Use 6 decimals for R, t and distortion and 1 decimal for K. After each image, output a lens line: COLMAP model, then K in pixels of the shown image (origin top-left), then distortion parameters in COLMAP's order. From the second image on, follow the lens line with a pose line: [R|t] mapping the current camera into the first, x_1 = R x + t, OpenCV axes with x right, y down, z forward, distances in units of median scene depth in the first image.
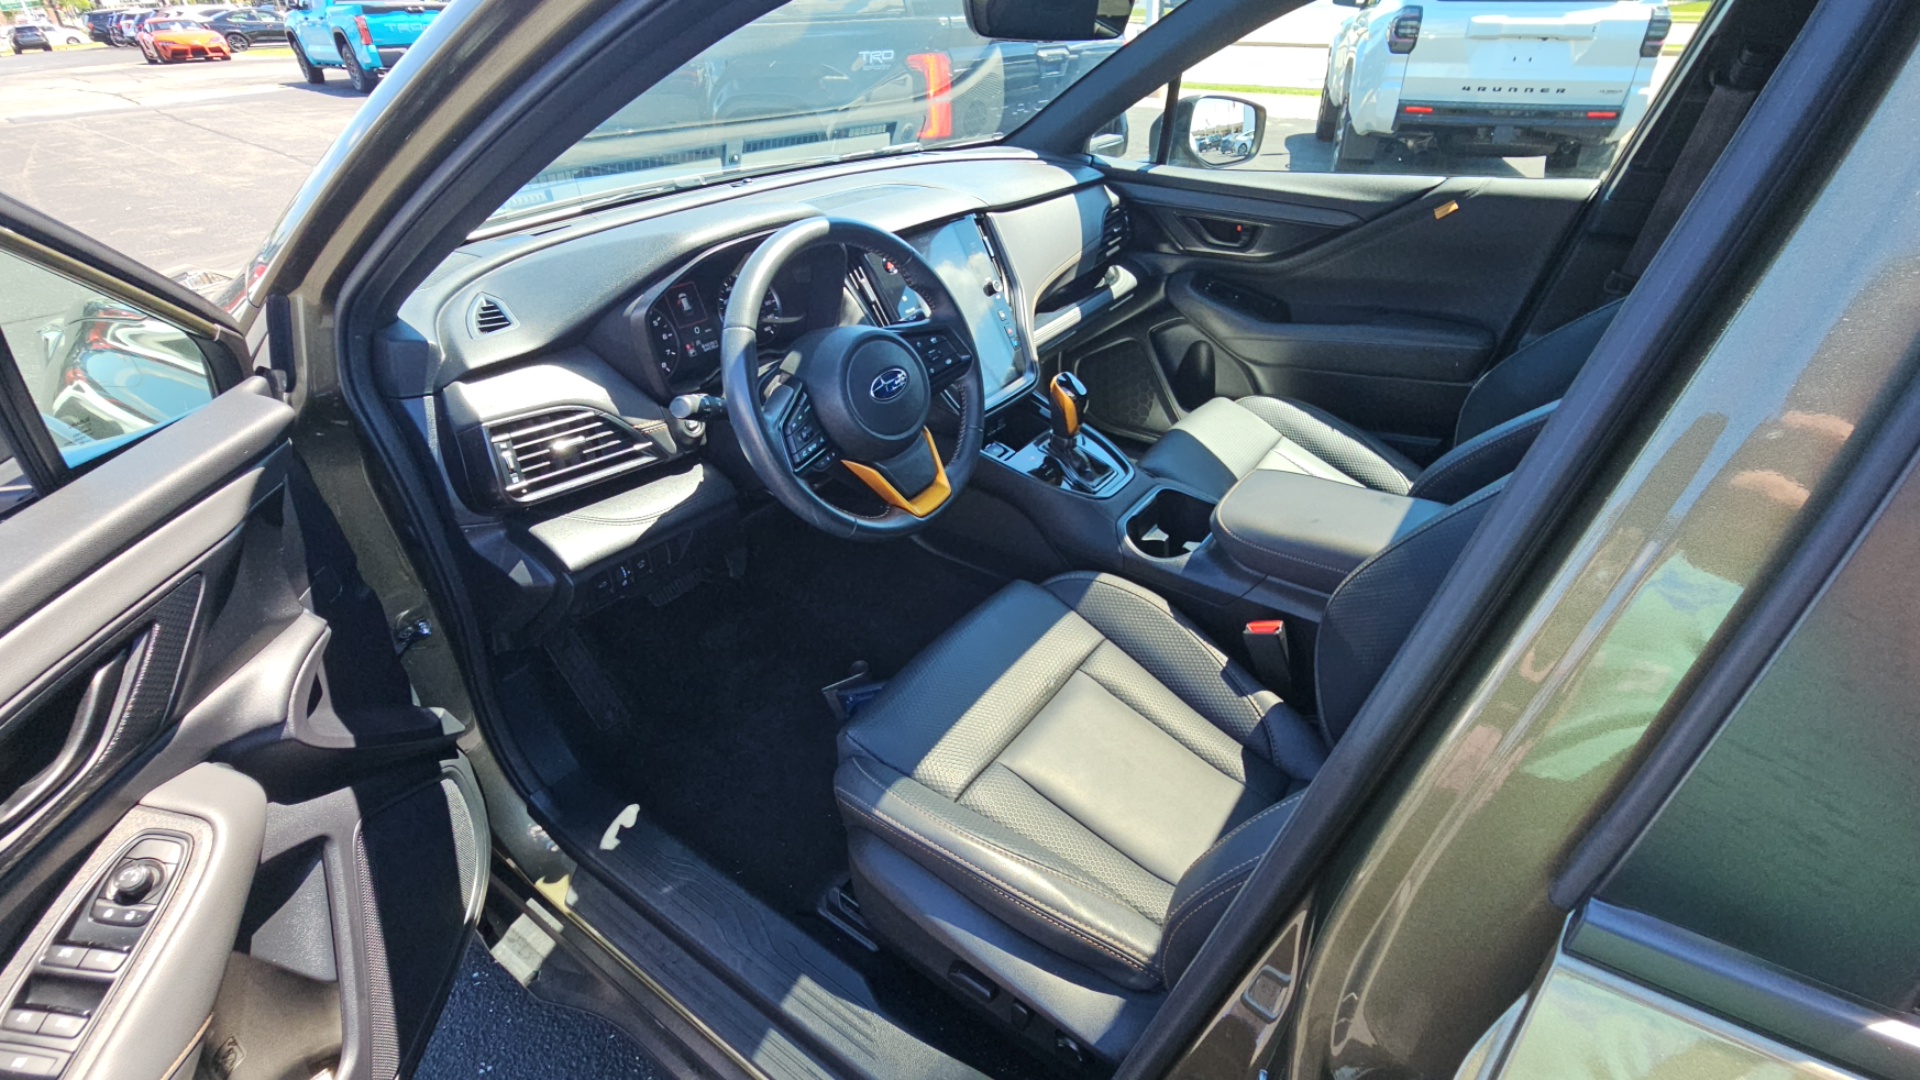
lens RADIAL K [[859.2, 0, 977.7], [0, 859.2, 541.3], [0, 0, 1]] dist [0.010522, -0.008707]
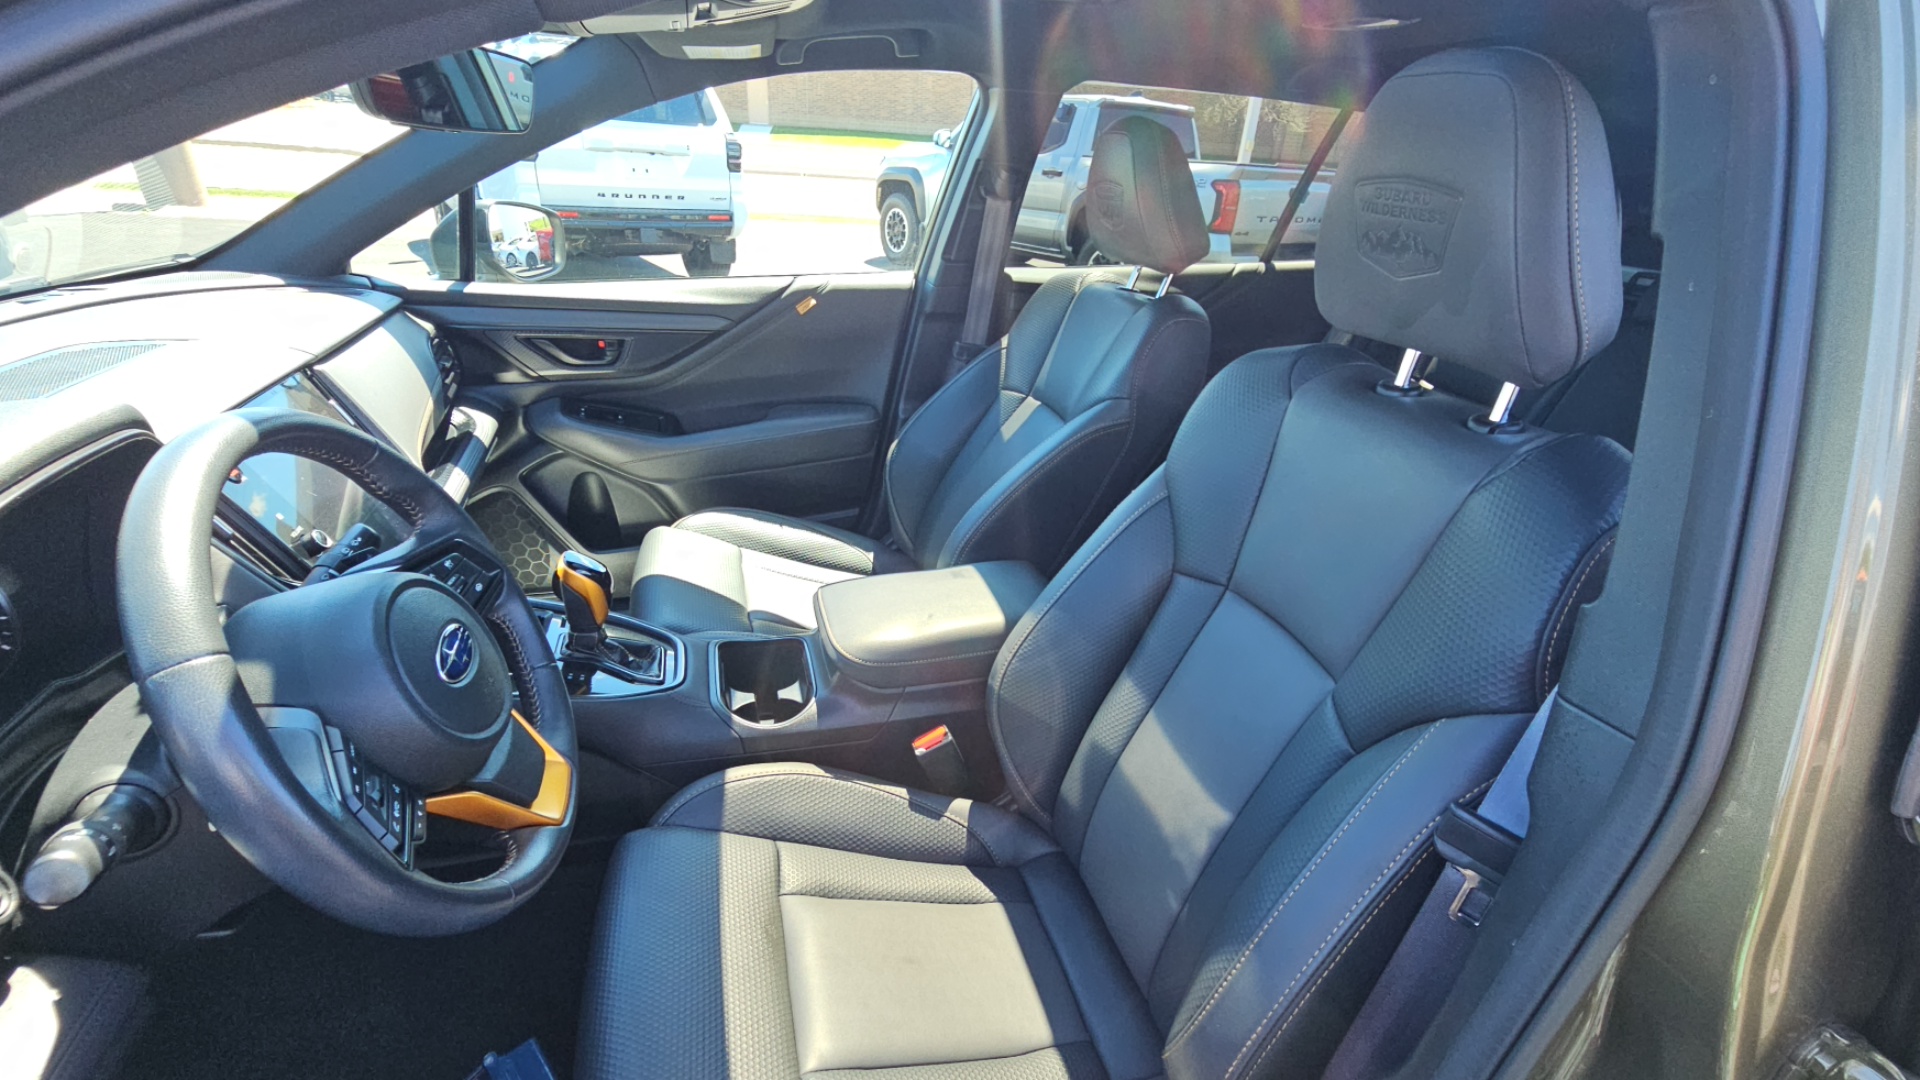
lens RADIAL K [[859.2, 0, 969.6], [0, 859.2, 539.4], [0, 0, 1]] dist [0.010522, -0.008707]
pose [[0.622949, -0.281948, 0.729685, -0.181247], [0.355169, 0.933044, 0.057309, -0.097629], [-0.696986, 0.223461, 0.681378, 0.184884]]
